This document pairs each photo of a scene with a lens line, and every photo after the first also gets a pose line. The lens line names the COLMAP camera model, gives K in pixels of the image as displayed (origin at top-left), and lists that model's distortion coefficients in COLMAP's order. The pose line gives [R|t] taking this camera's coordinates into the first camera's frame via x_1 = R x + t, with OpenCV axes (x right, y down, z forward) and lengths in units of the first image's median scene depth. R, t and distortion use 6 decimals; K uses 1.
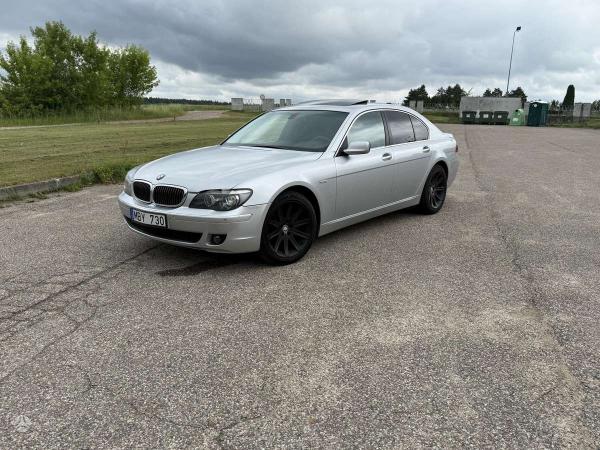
lens RADIAL K [[500.0, 0, 300.0], [0, 500.0, 225.0], [0, 0, 1]] dist [0.094642, -0.129401]
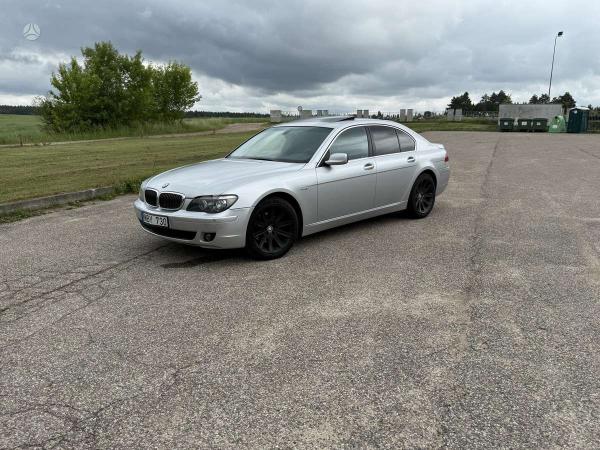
lens RADIAL K [[500.0, 0, 300.0], [0, 500.0, 225.0], [0, 0, 1]] dist [0.094642, -0.129401]
pose [[0.996716, -0.001270, -0.080961, 0.090601], [-0.000325, 0.999806, -0.019692, 0.014264], [0.080971, 0.019654, 0.996523, -0.108165]]
